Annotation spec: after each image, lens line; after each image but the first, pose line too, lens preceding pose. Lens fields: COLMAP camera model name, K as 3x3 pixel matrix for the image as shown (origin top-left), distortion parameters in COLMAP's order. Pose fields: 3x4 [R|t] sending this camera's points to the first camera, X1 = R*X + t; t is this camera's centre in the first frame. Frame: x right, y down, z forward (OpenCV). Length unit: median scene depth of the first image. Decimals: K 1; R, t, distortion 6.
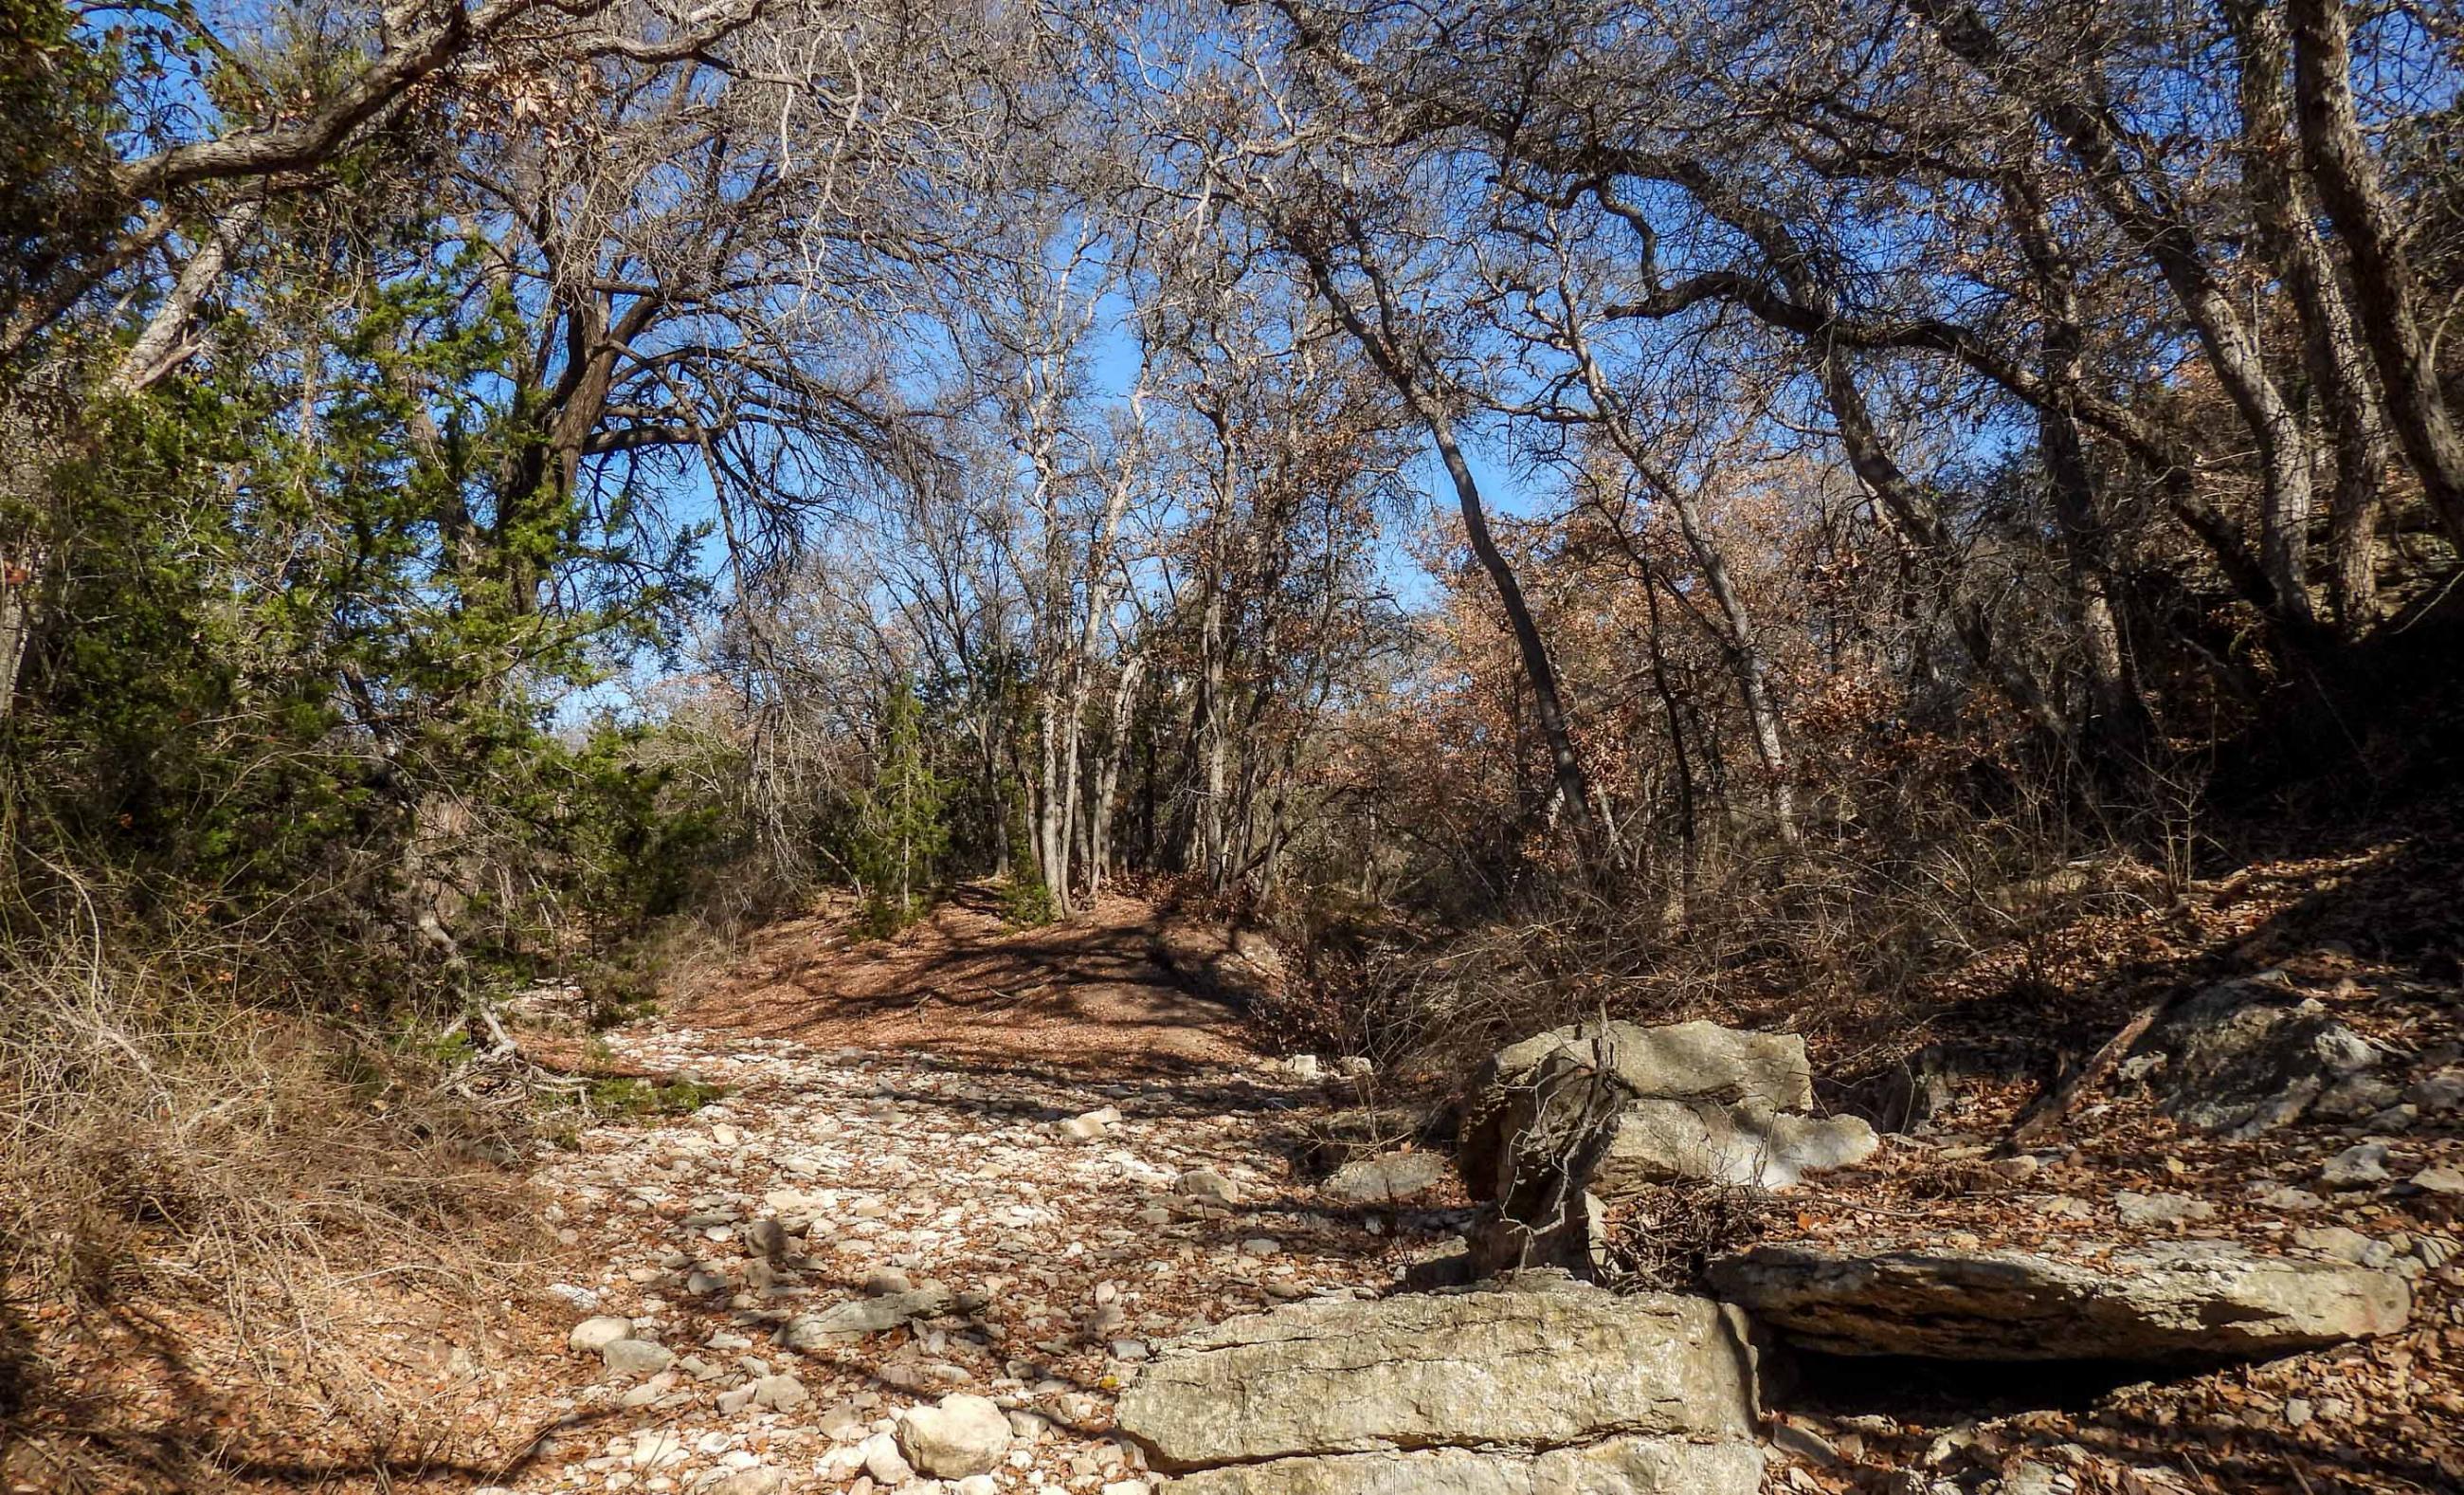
lens RADIAL K [[1781.7, 0, 1230.0], [0, 1781.7, 847.9], [0, 0, 1]] dist [-0.016206, 0.009815]
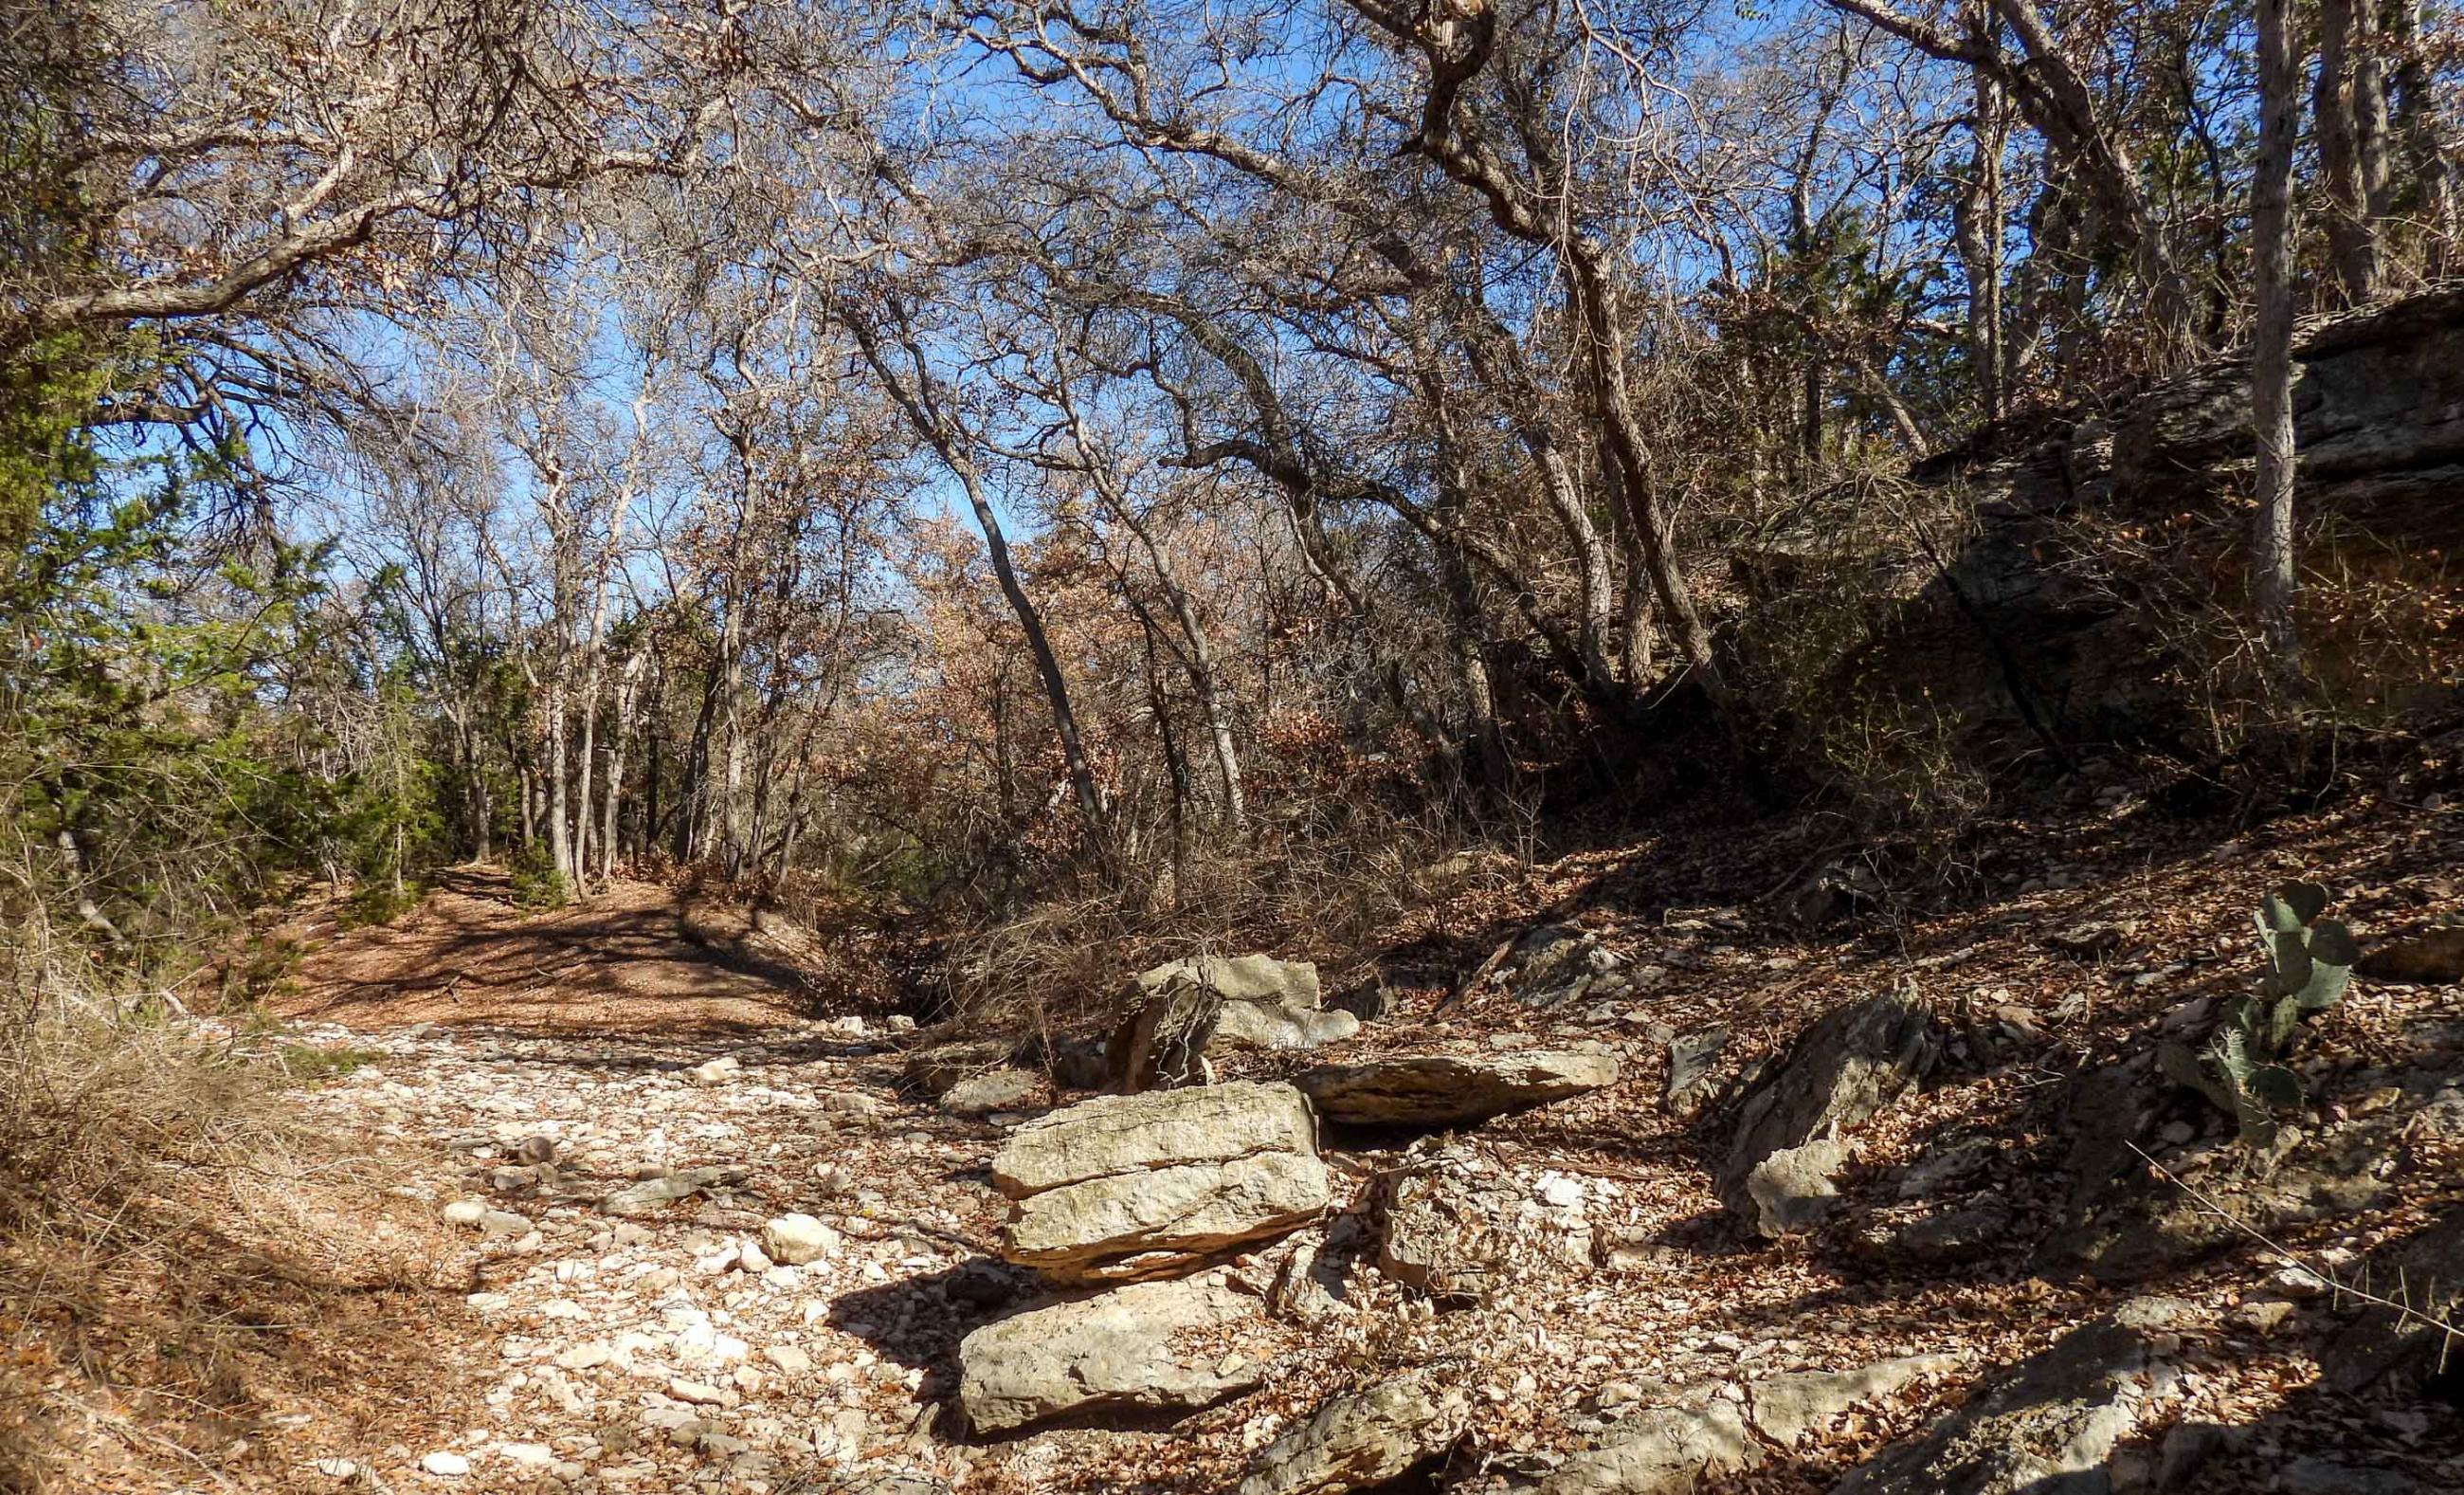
lens RADIAL K [[1781.7, 0, 1230.0], [0, 1781.7, 847.9], [0, 0, 1]] dist [-0.016206, 0.009815]
pose [[0.948872, -0.002150, 0.315654, -0.136505], [-0.001121, 0.999948, 0.010180, -0.008569], [-0.315660, -0.010013, 0.948820, -0.267888]]
